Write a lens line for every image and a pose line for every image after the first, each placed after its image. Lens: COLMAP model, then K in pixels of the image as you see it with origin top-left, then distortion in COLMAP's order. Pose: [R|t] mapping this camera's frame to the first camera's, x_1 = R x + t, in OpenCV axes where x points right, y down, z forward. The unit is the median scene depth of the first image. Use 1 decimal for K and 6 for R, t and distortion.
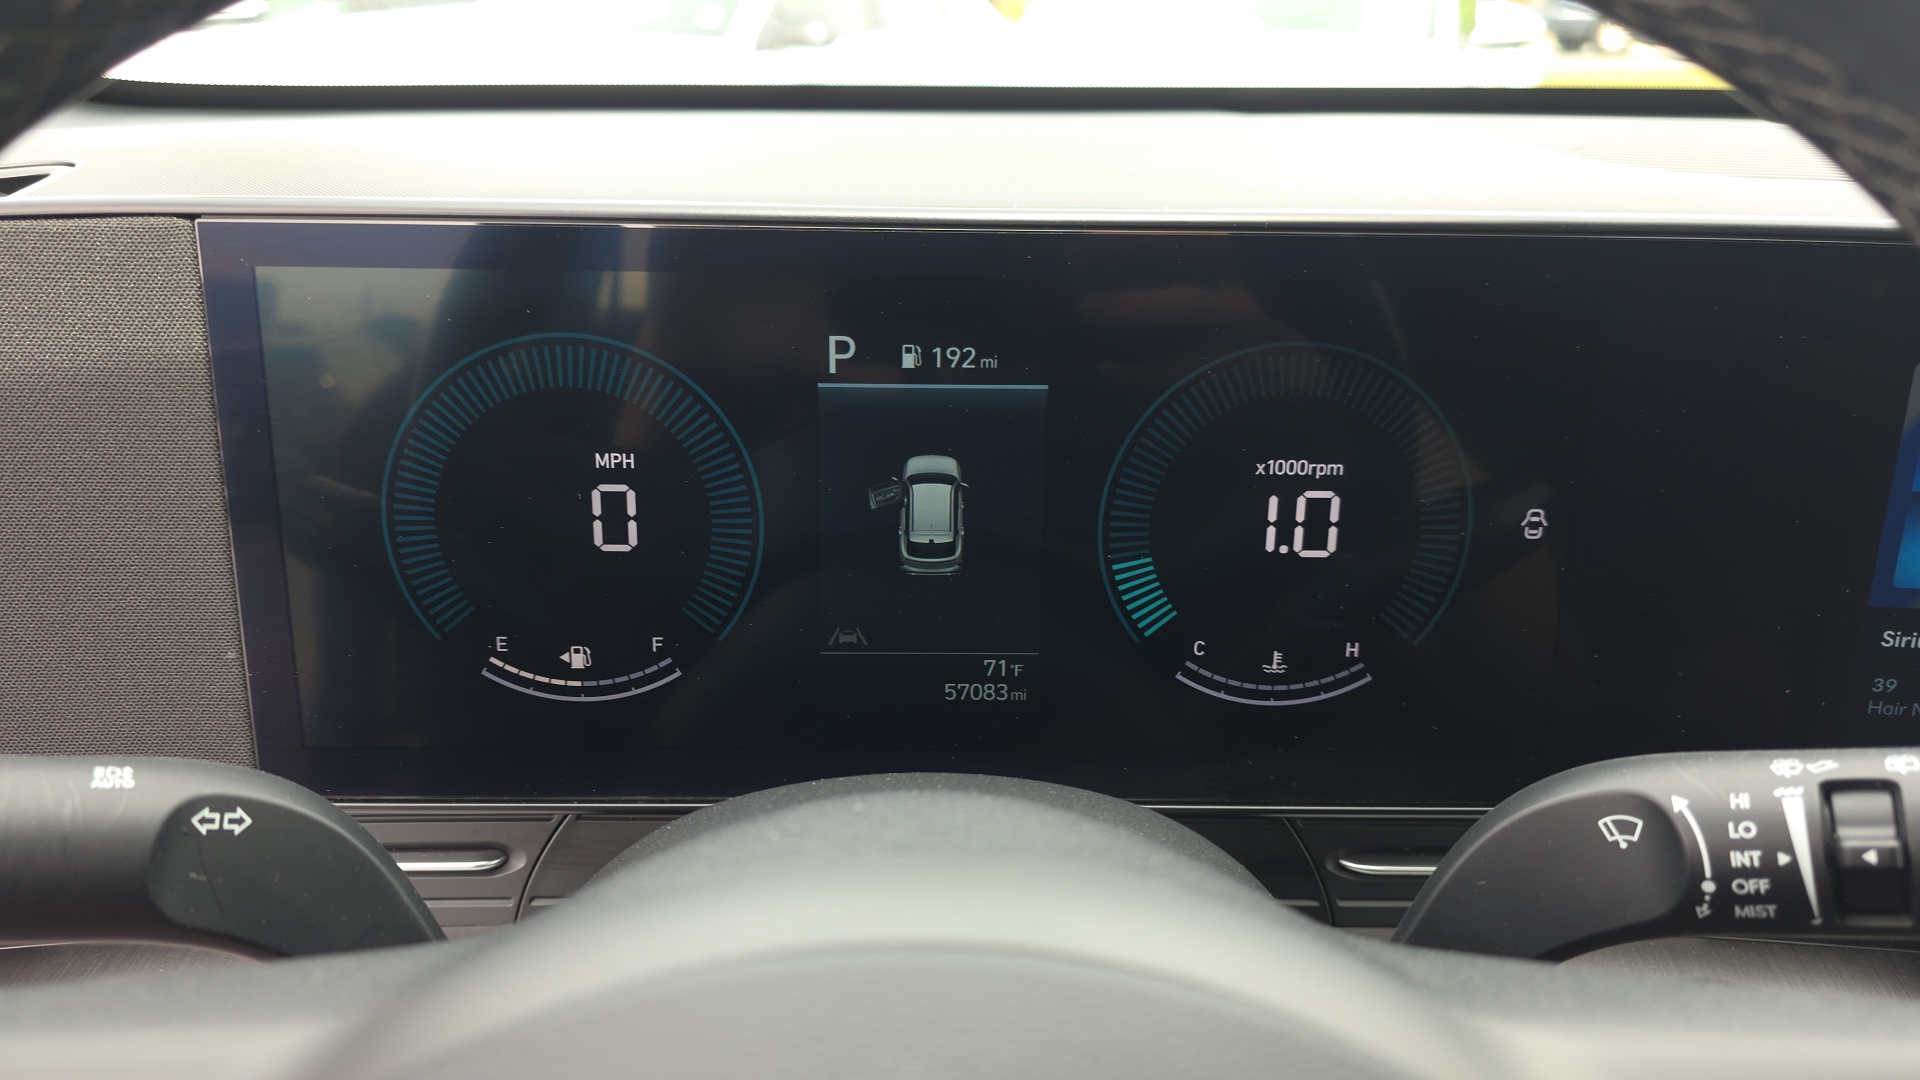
lens RADIAL K [[1326.4, 0, 945.3], [0, 1326.4, 538.9], [0, 0, 1]] dist [0.039415, -0.049295]
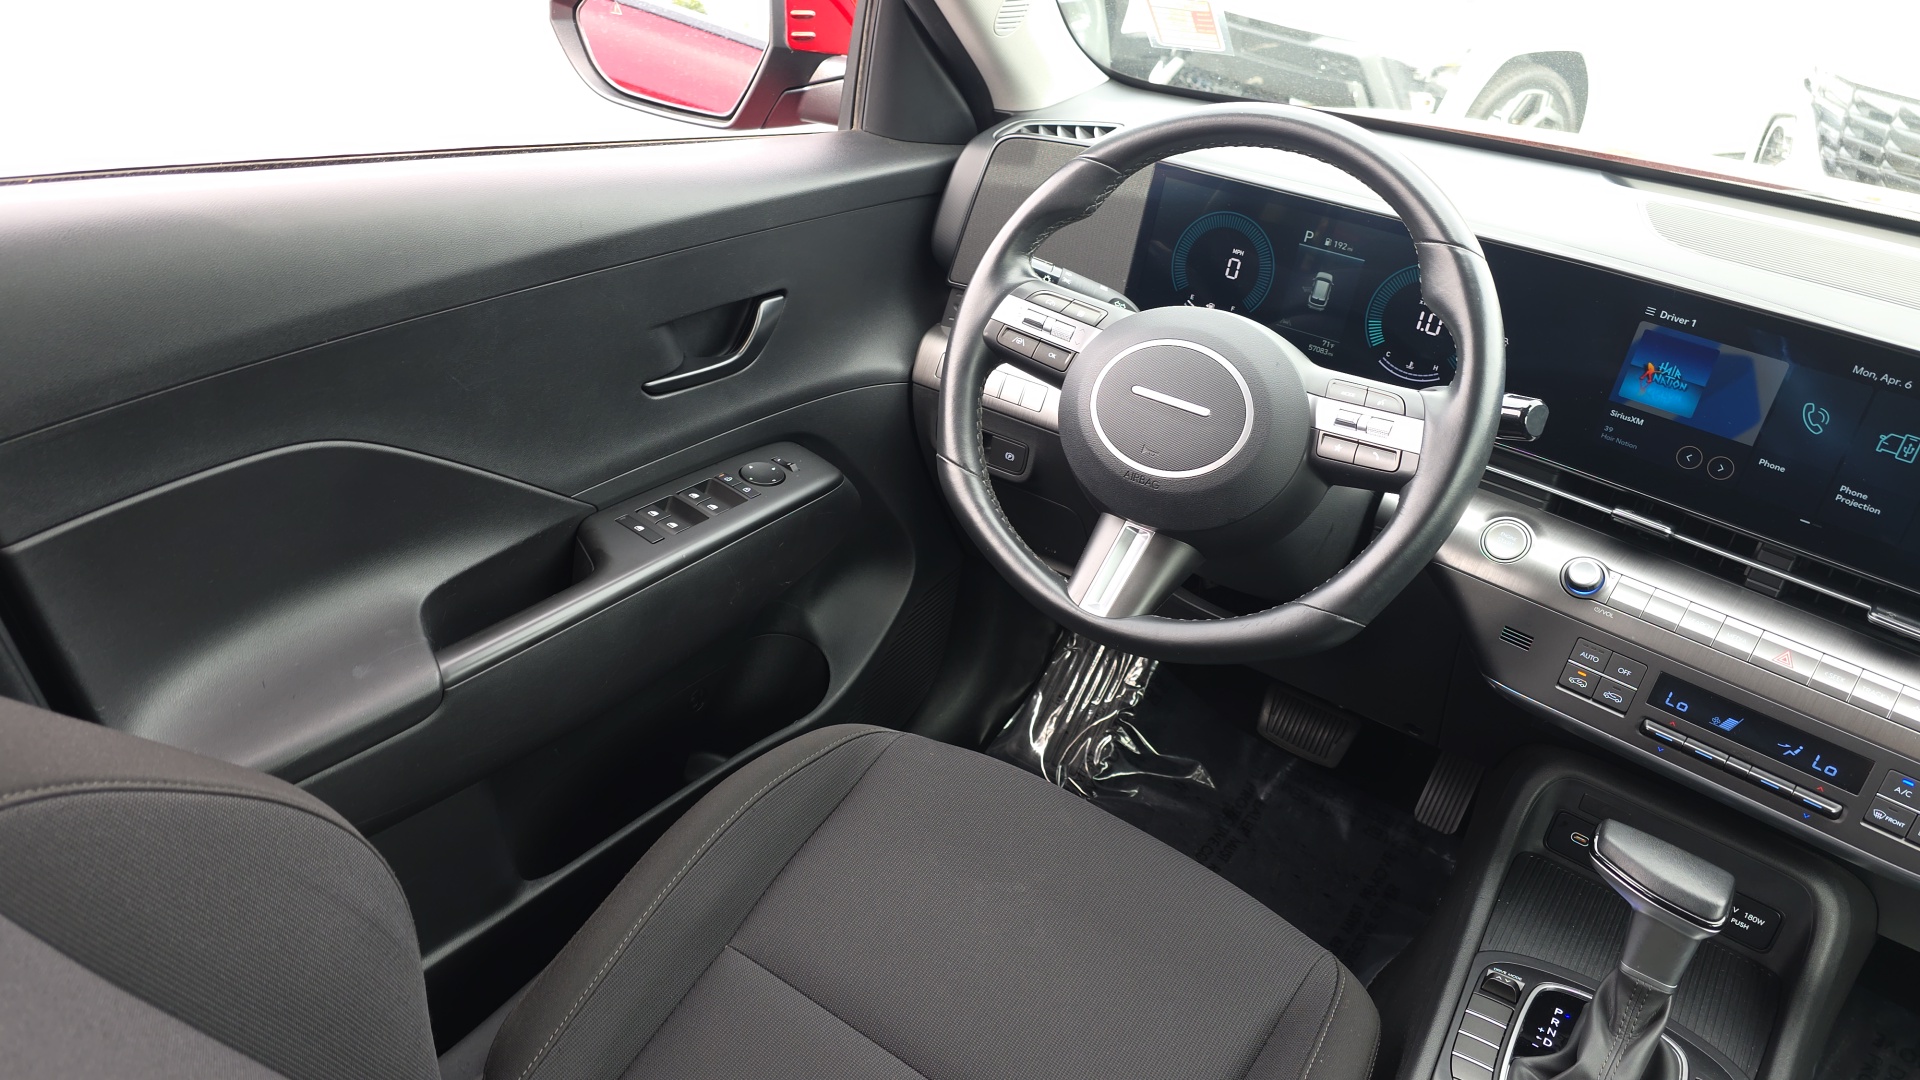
lens RADIAL K [[1303.1, 0, 955.3], [0, 1303.1, 535.7], [0, 0, 1]] dist [0.049691, -0.047981]
pose [[0.811423, 0.342920, -0.473284, 1.011801], [-0.290170, 0.939298, 0.183089, 0.222976], [0.507340, -0.011230, 0.861673, -2.299081]]
